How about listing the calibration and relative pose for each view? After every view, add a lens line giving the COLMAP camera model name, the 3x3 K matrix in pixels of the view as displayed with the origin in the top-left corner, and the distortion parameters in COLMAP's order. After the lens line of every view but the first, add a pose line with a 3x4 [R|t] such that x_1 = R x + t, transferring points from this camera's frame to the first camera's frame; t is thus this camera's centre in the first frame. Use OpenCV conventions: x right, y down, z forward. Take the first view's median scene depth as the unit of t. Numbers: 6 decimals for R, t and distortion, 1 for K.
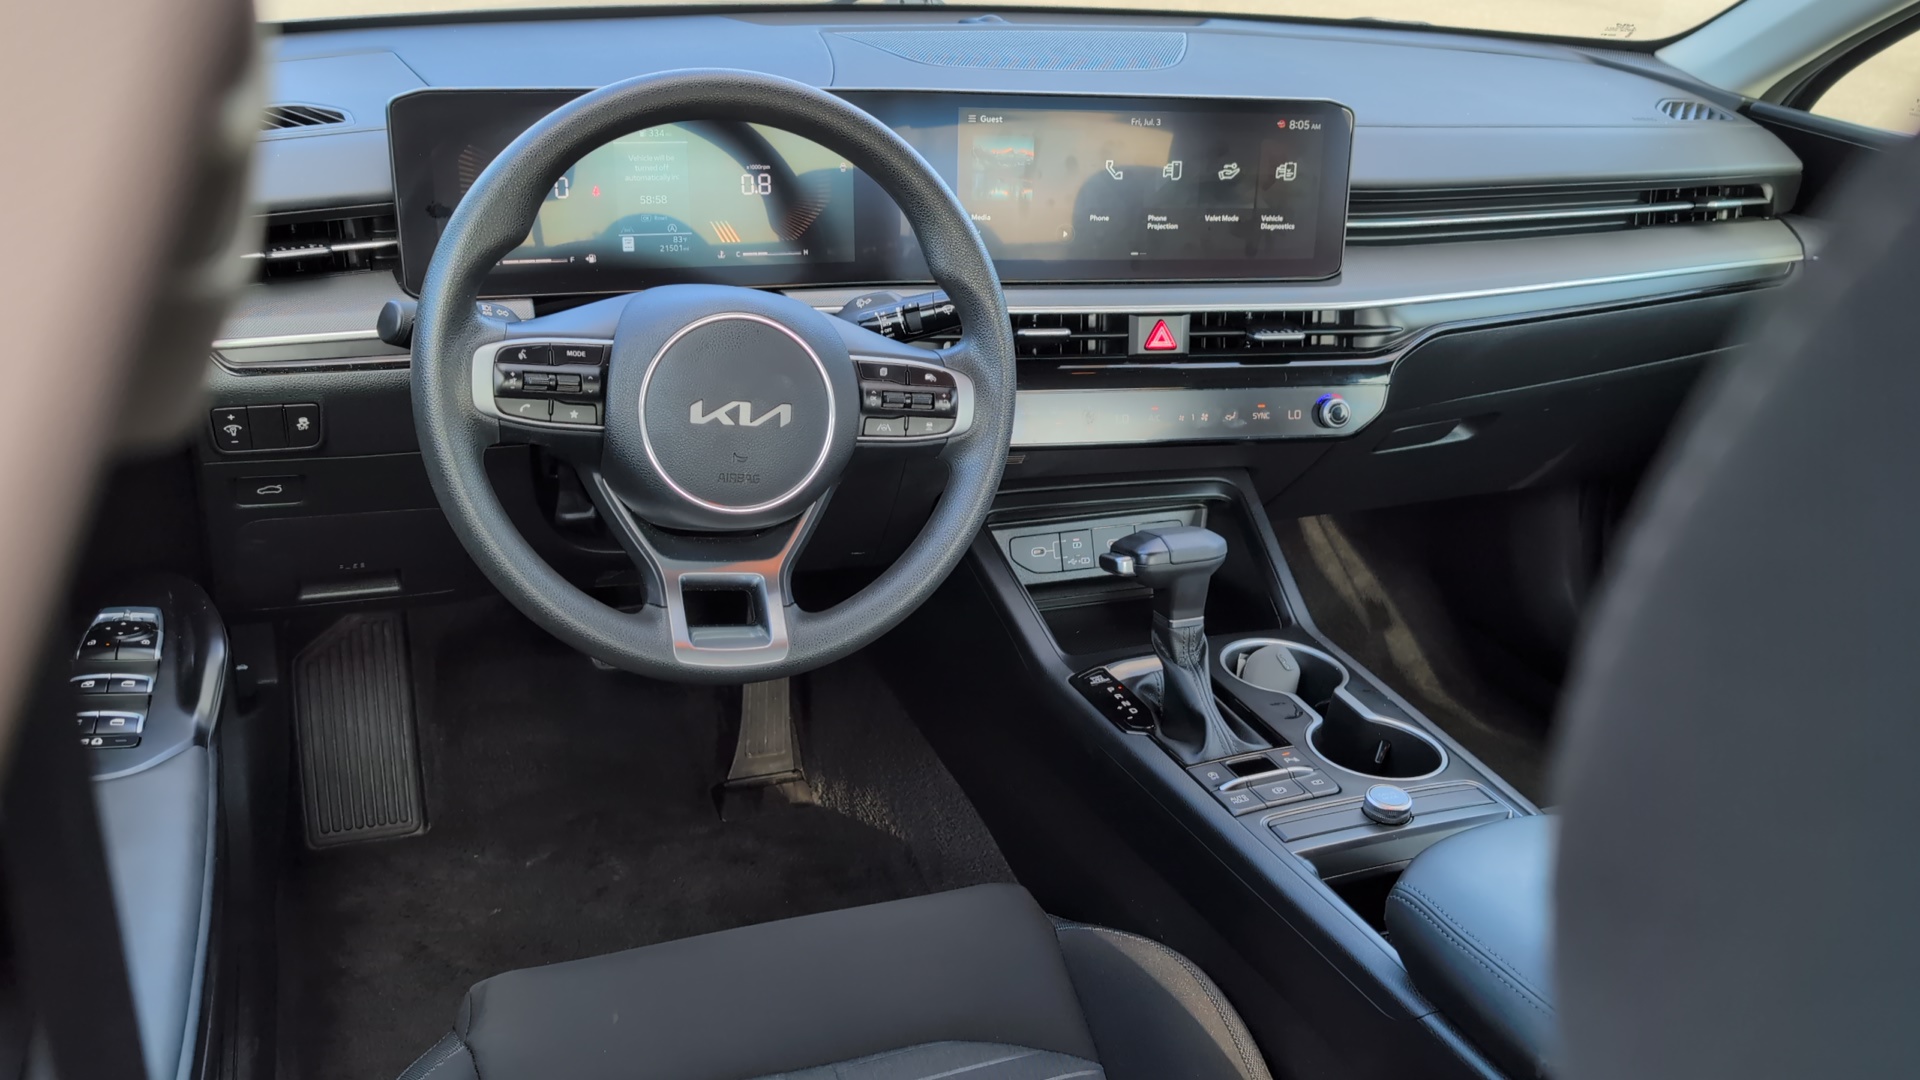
lens RADIAL K [[1606.4, 0, 960.0], [0, 1606.4, 540.0], [0, 0, 1]] dist [0.033806, -0.065304]
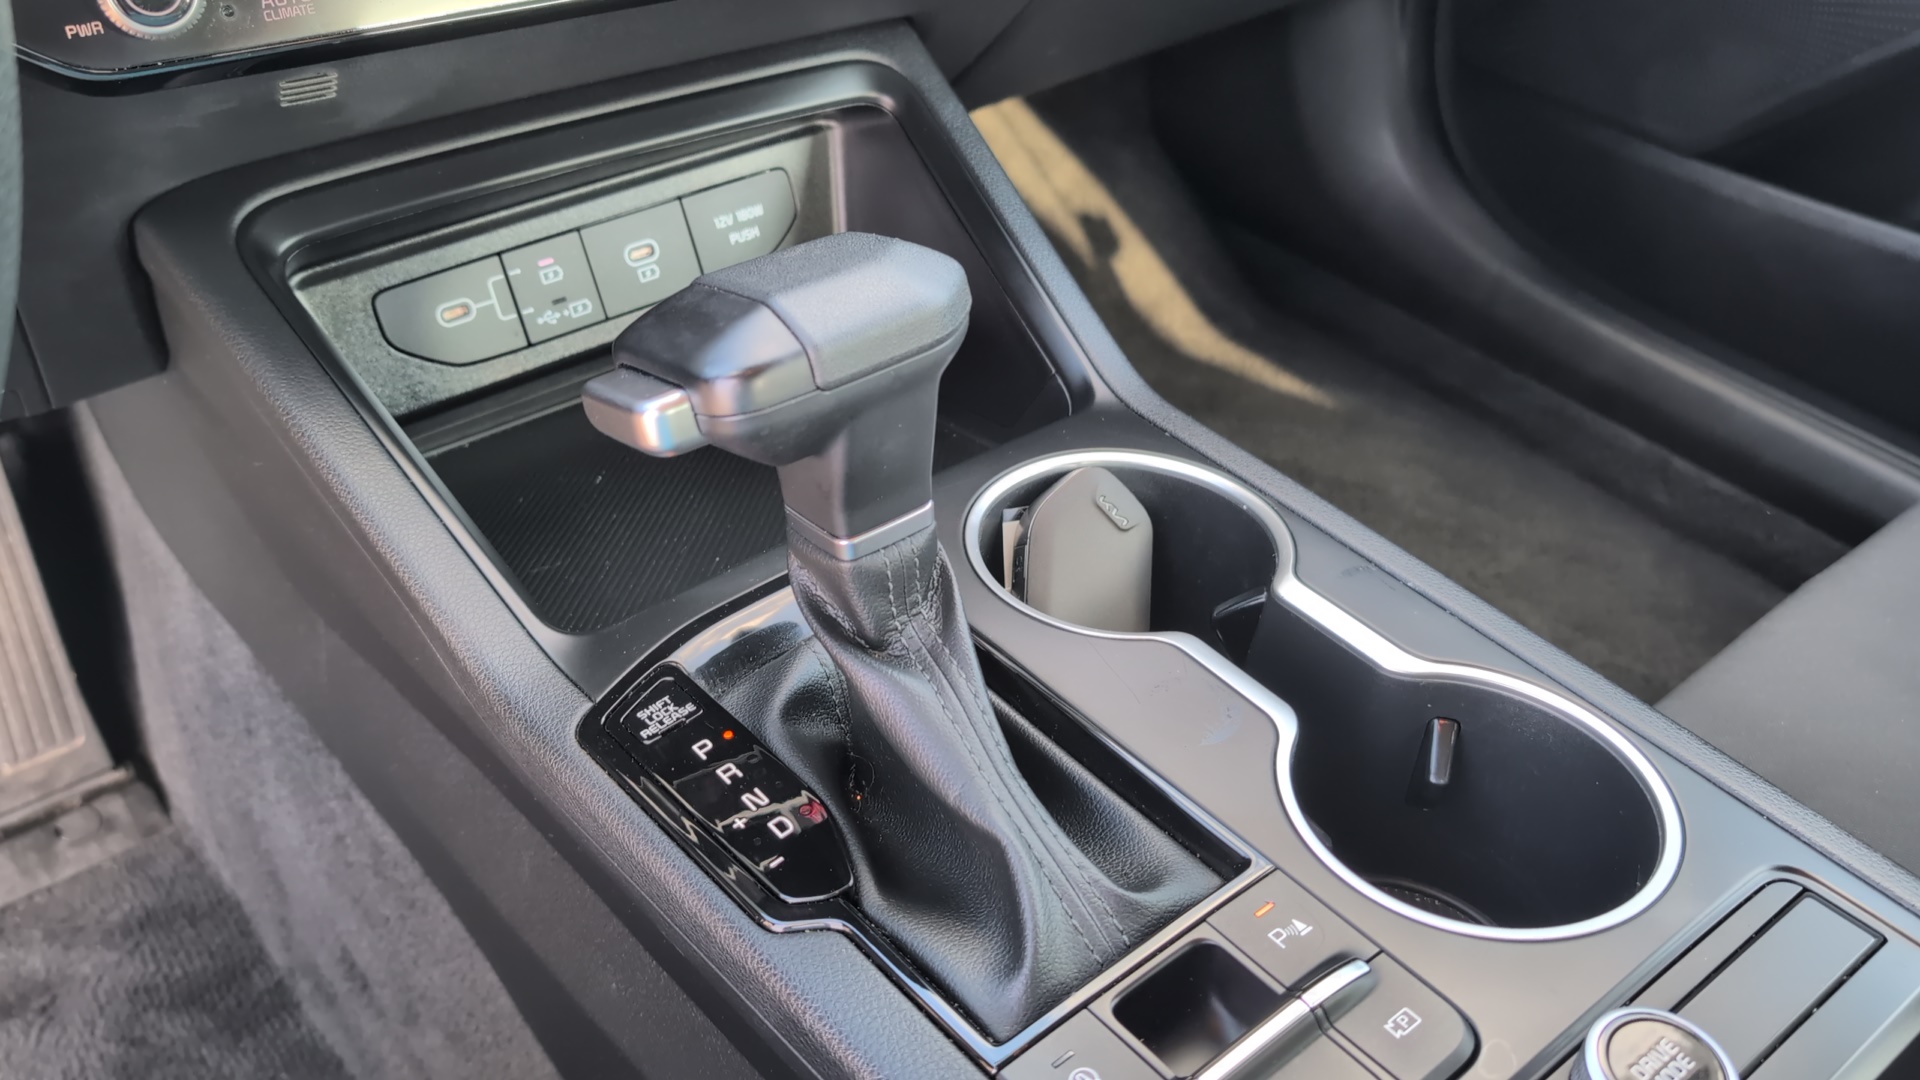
lens RADIAL K [[1606.4, 0, 960.0], [0, 1606.4, 540.0], [0, 0, 1]] dist [0.033806, -0.065304]
pose [[0.952514, -0.215238, 0.215382, 0.089497], [0.151399, 0.948487, 0.278299, -0.040643], [-0.264188, -0.232475, 0.936034, 0.736345]]
